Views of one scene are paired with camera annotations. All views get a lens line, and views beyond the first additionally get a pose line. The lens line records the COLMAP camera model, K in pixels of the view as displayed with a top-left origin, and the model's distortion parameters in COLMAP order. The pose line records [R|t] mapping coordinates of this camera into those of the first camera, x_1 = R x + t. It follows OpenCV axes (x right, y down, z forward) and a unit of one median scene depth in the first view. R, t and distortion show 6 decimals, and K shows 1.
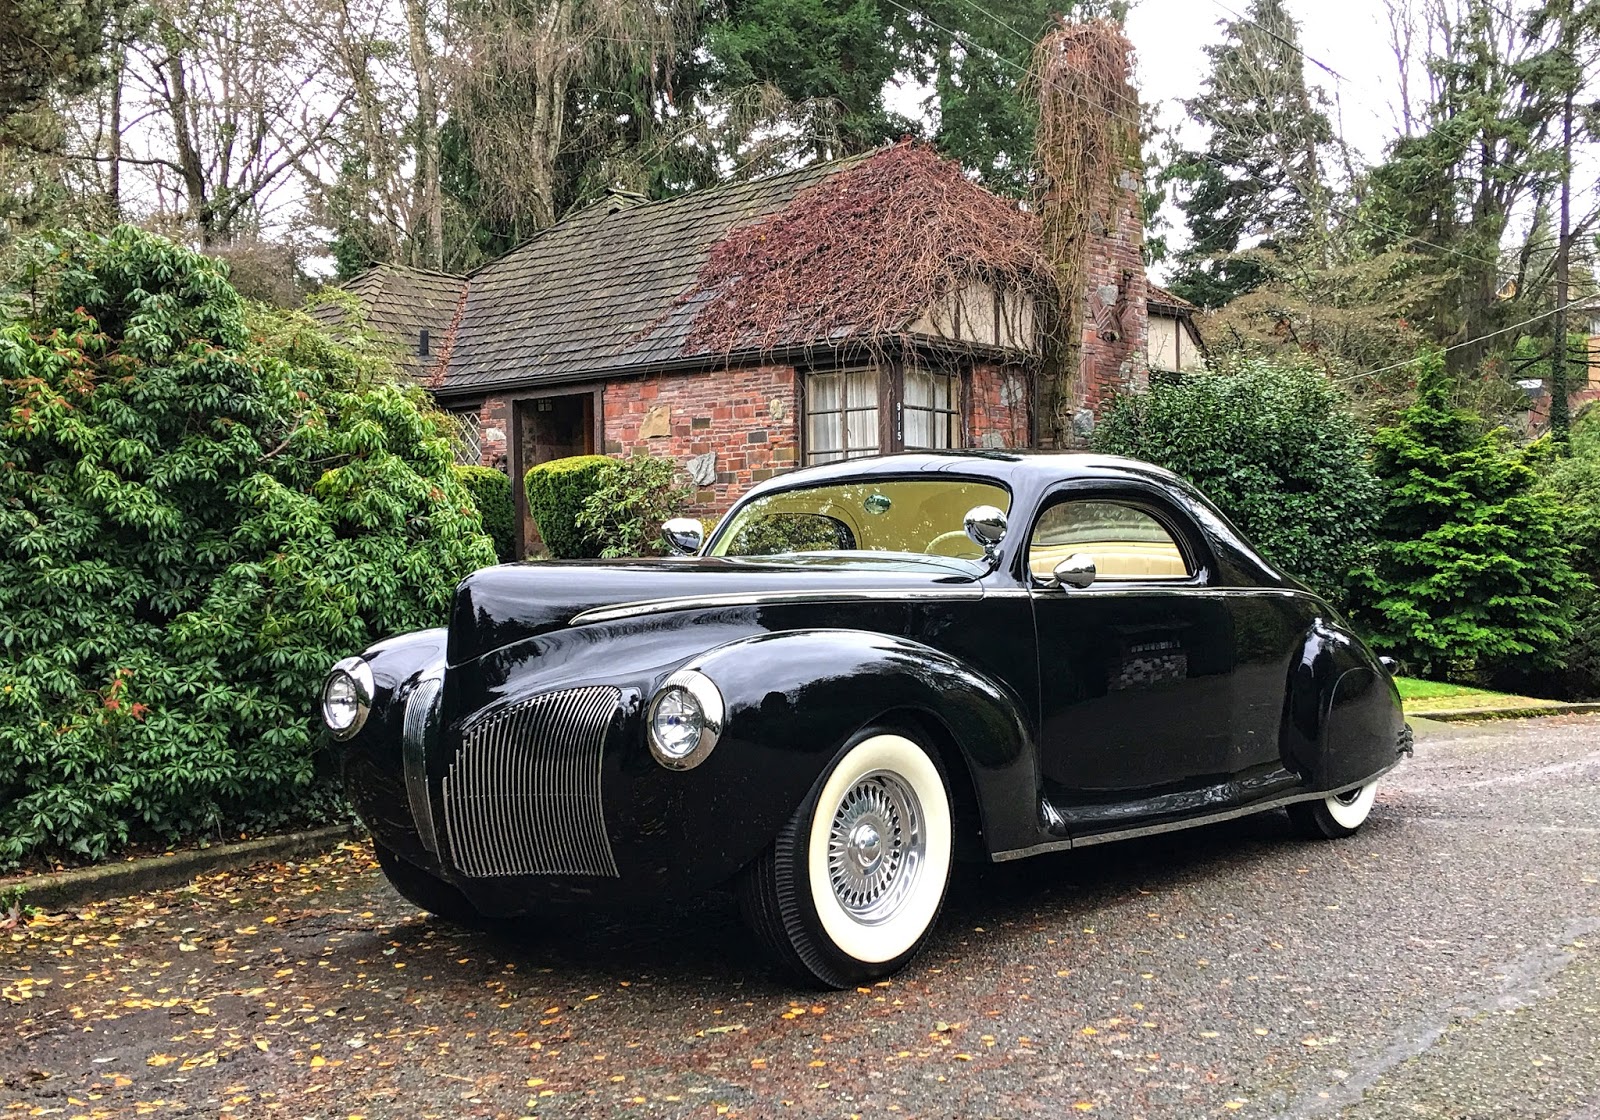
lens RADIAL K [[1747.2, 0, 800.2], [0, 1747.2, 562.3], [0, 0, 1]] dist [0.124639, 0.000000]
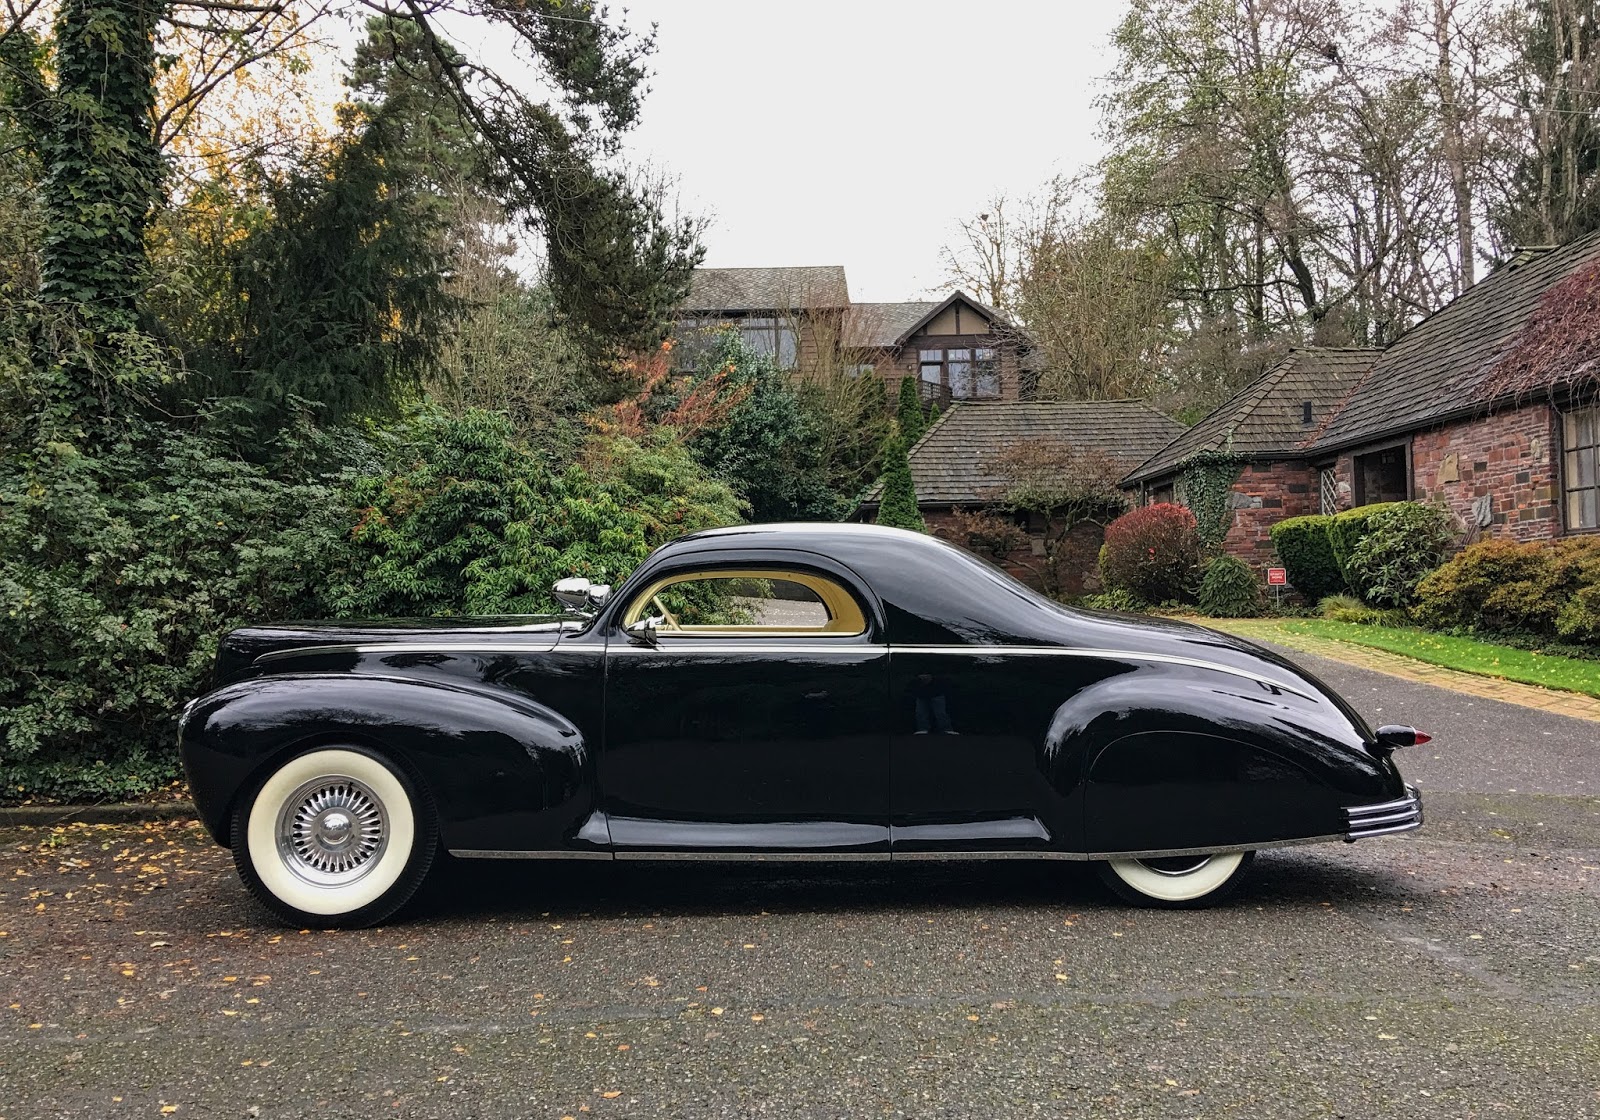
lens RADIAL K [[1411.9, 0, 799.3], [0, 1411.9, 559.7], [0, 0, 1]] dist [0.008308, -0.000111]
pose [[0.682018, -0.021218, -0.731027, 0.289858], [0.005279, 0.999696, -0.024091, -0.006101], [0.731316, 0.012571, 0.681923, 0.129508]]
